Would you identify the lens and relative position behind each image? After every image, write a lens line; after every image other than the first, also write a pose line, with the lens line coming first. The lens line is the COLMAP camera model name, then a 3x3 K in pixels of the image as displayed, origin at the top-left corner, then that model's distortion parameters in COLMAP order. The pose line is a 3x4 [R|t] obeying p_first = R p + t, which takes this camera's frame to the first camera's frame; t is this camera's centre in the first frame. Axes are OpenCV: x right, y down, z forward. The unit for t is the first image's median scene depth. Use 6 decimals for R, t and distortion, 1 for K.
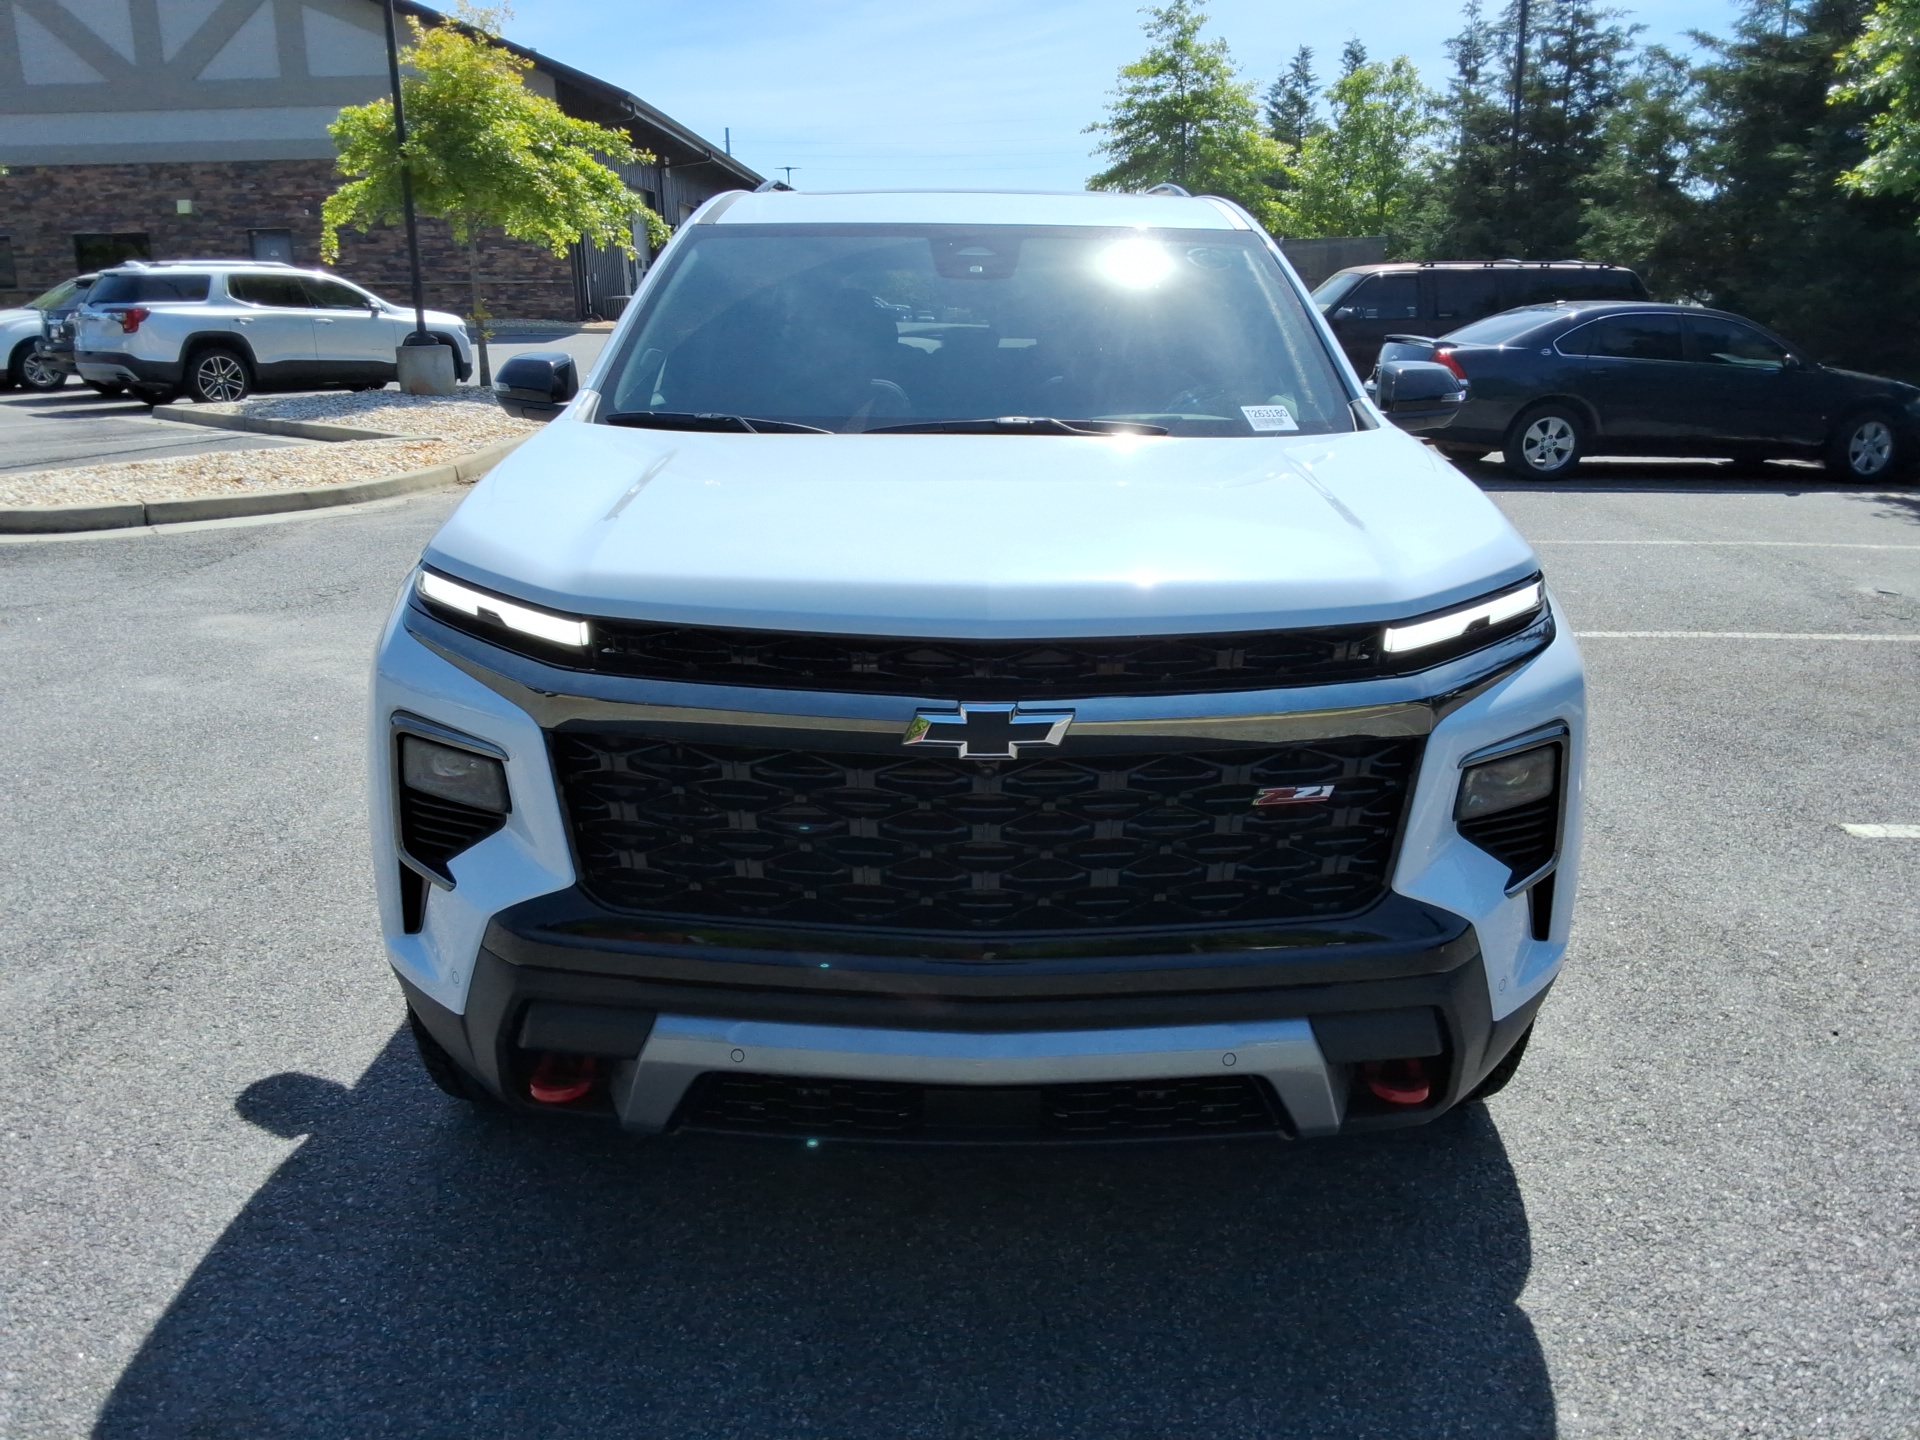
lens RADIAL K [[1542.6, 0, 965.6], [0, 1542.6, 728.7], [0, 0, 1]] dist [0.098695, -0.141375]
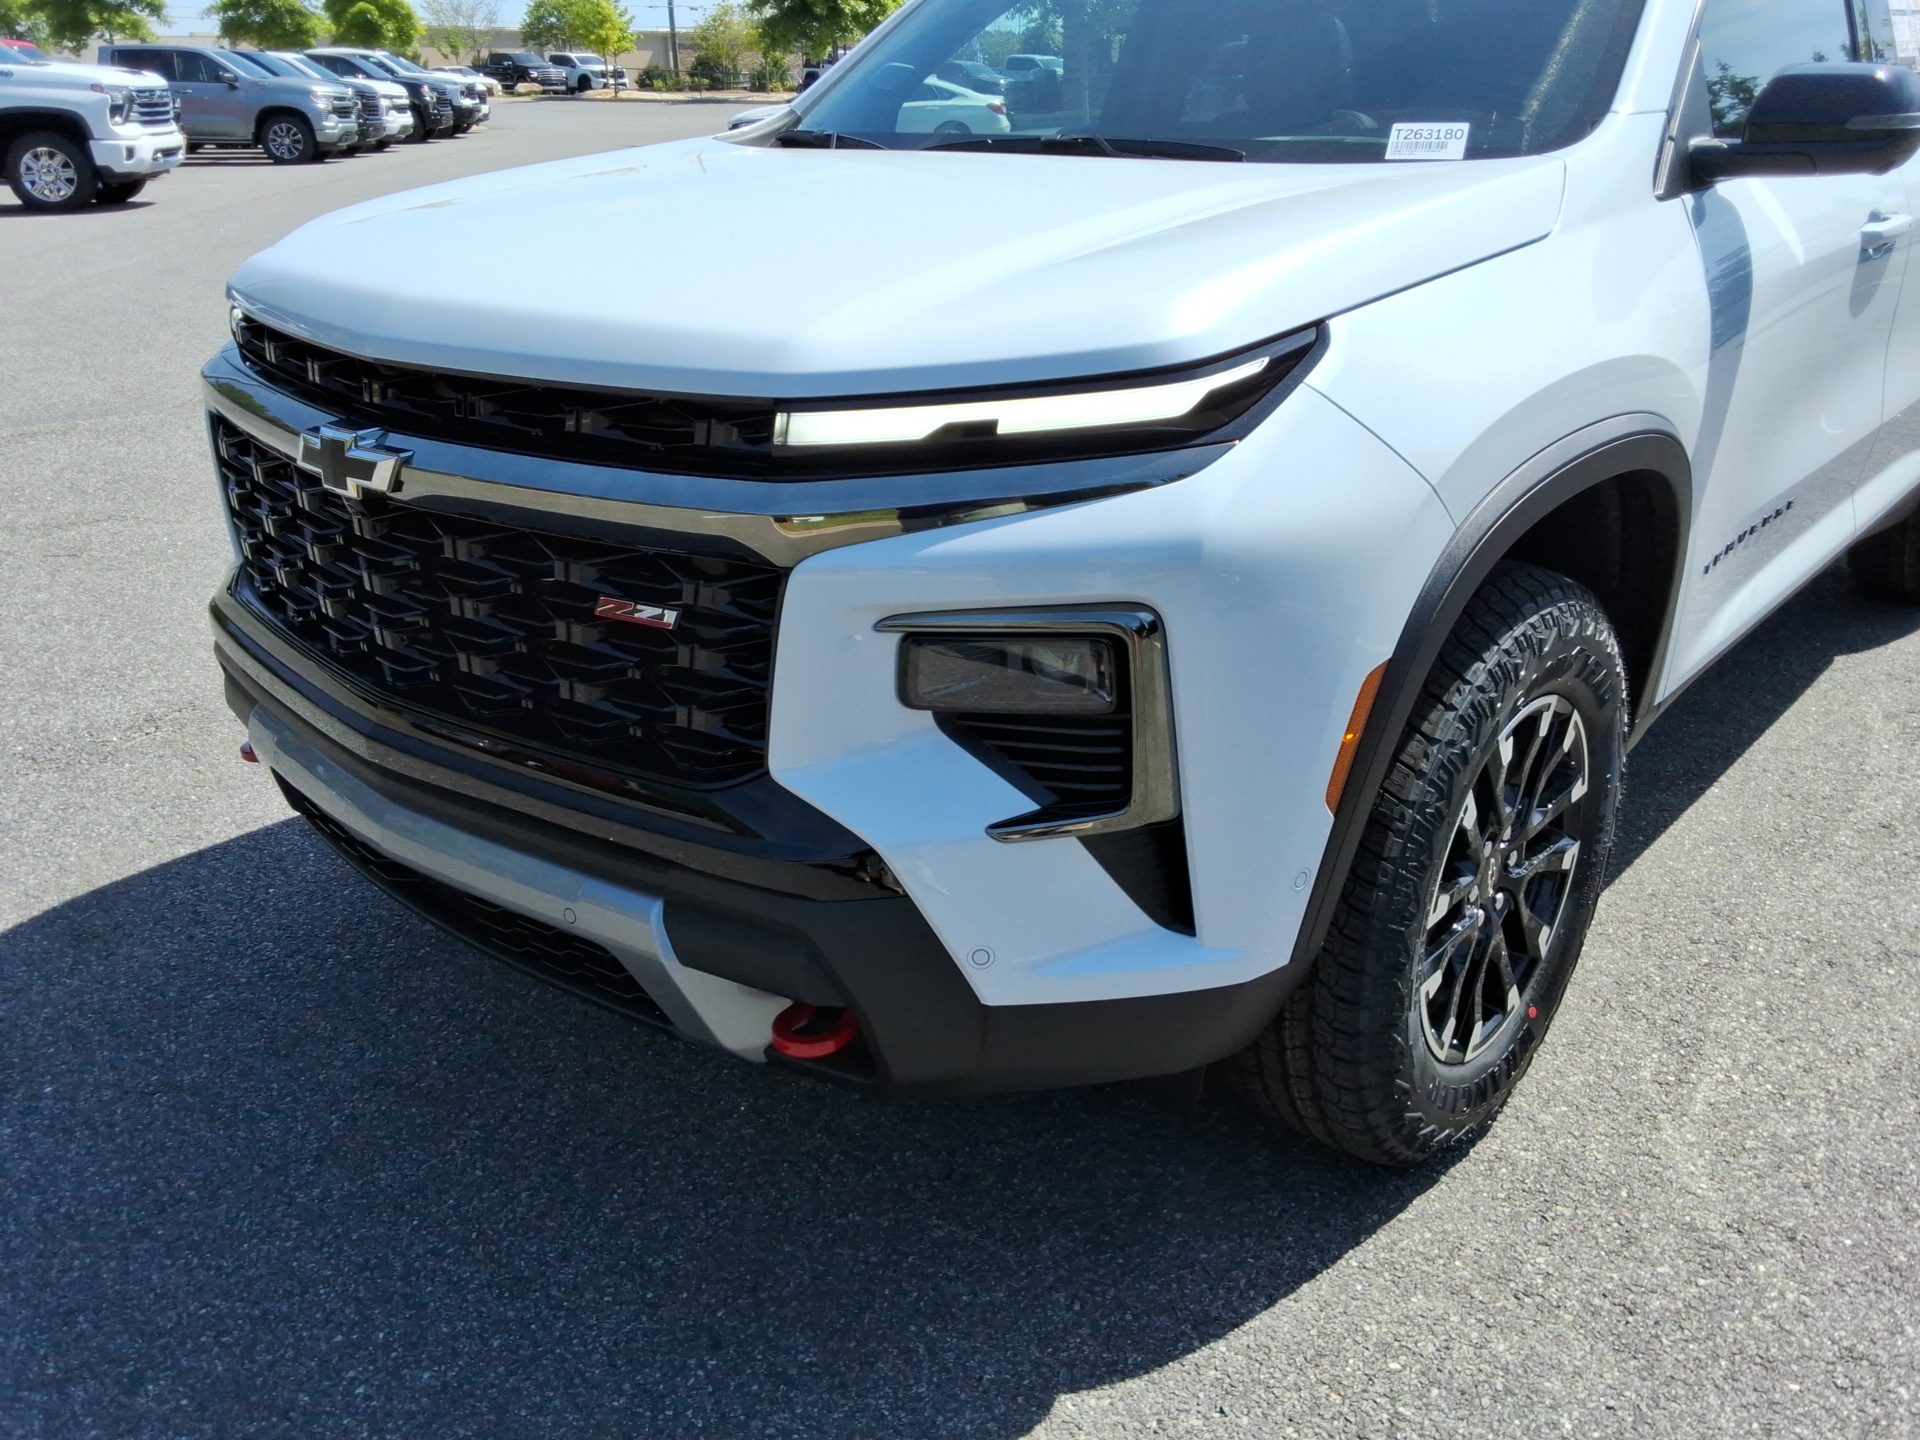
lens RADIAL K [[1542.6, 0, 968.3], [0, 1542.6, 720.5], [0, 0, 1]] dist [0.098695, -0.141375]
pose [[0.746543, 0.237428, -0.621531, 0.622537], [-0.158874, 0.970751, 0.180003, -0.052645], [0.646090, -0.035635, 0.762429, 0.392204]]
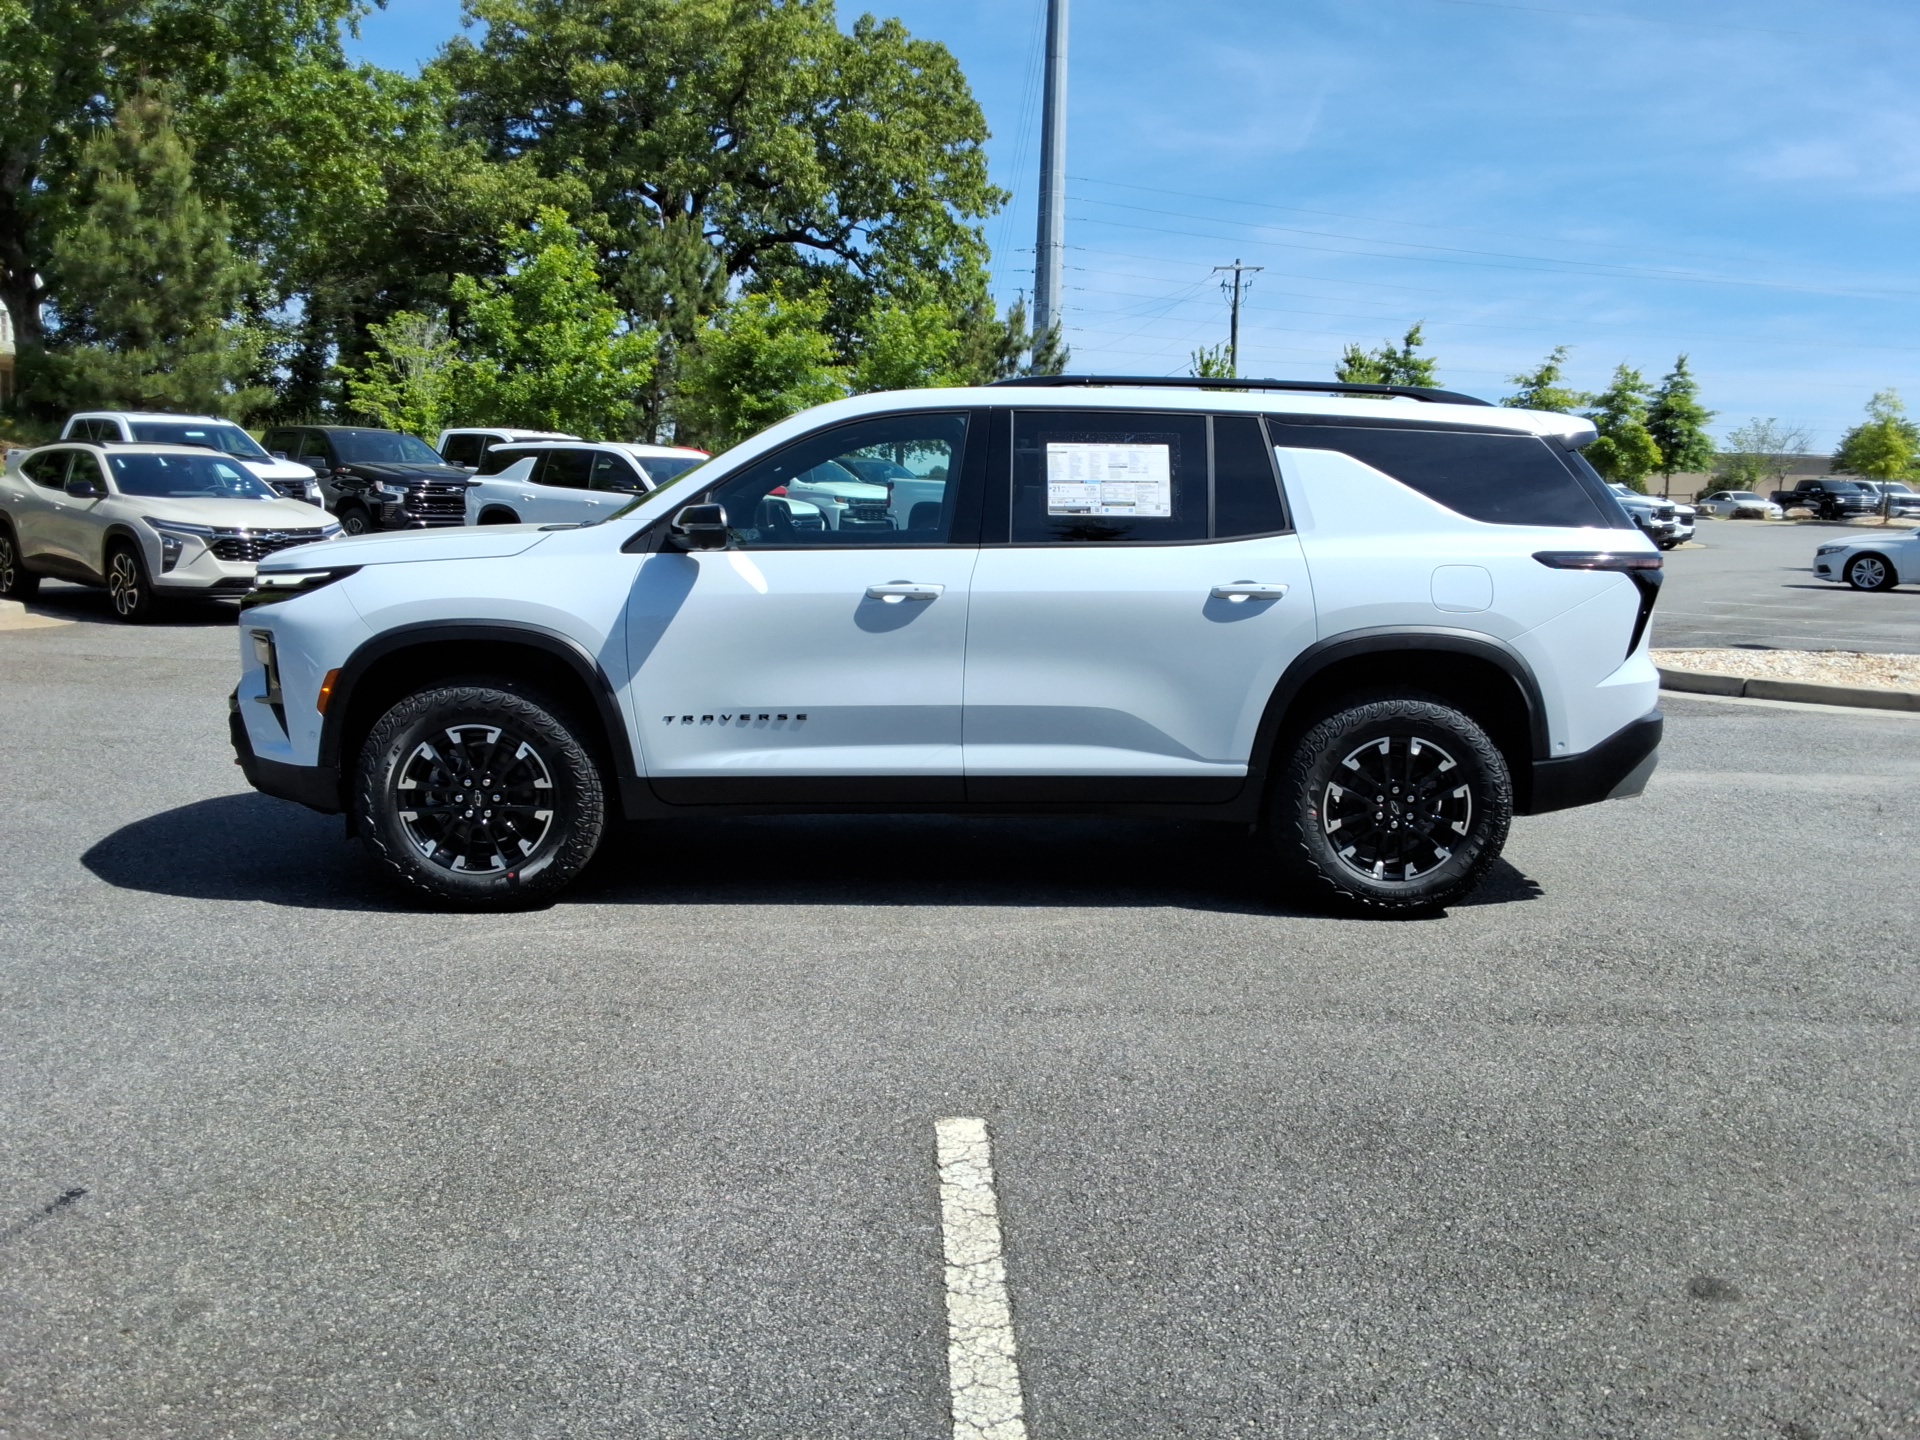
lens RADIAL K [[1542.6, 0, 972.8], [0, 1542.6, 725.5], [0, 0, 1]] dist [0.098695, -0.141375]
pose [[0.038422, 0.141839, -0.989144, 2.246263], [-0.283556, 0.950732, 0.125317, -0.376182], [0.958186, 0.275663, 0.076749, 1.542443]]
